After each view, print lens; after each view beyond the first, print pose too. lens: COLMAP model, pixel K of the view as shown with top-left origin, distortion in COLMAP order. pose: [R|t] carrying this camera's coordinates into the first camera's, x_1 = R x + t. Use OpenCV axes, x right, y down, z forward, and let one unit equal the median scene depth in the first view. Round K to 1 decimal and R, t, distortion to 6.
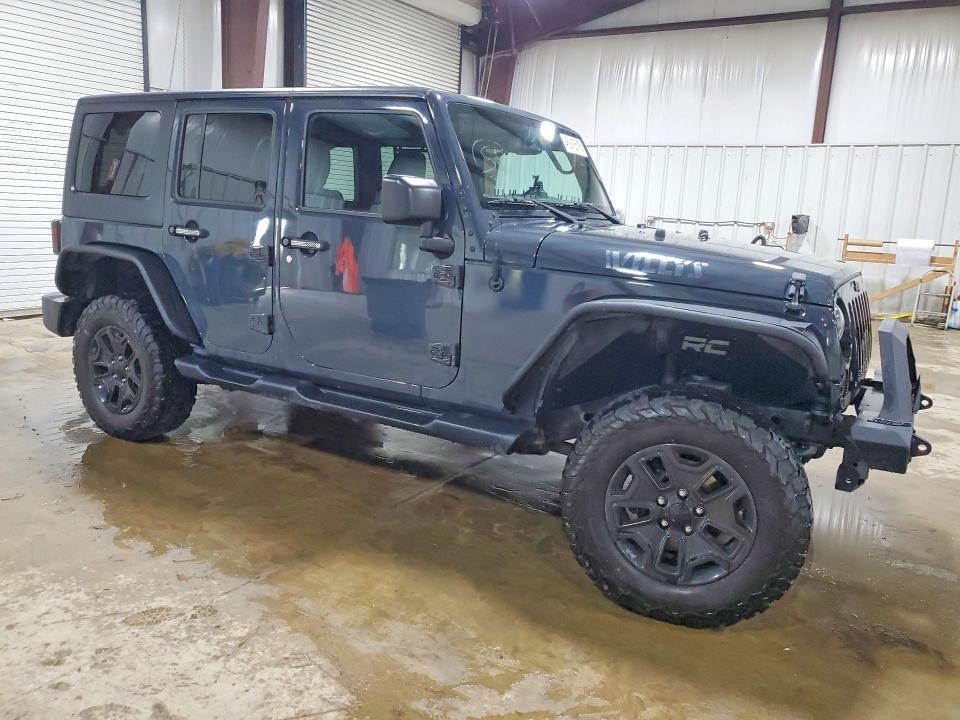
lens RADIAL K [[747.9, 0, 479.7], [0, 747.9, 362.7], [0, 0, 1]] dist [0.001994, 0.006755]
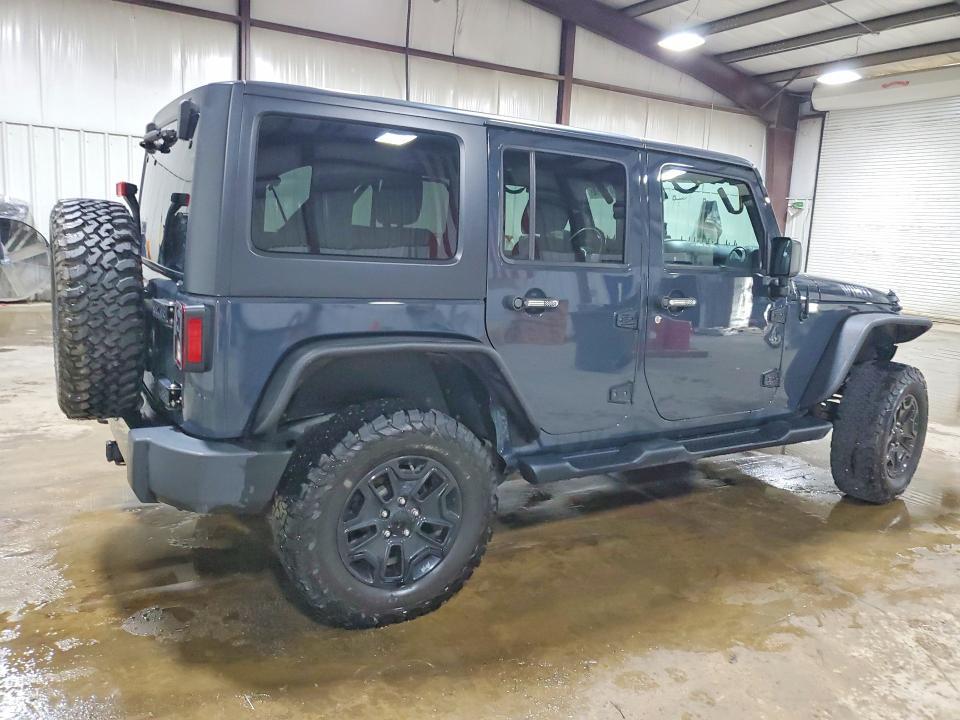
lens RADIAL K [[799.9, 0, 481.7], [0, 799.9, 355.4], [0, 0, 1]] dist [-0.013915, -0.004034]
pose [[0.460890, -0.168463, 0.871321, -1.394344], [0.174198, 0.979891, 0.097311, -0.235428], [-0.870193, 0.106933, 0.480968, 0.837105]]
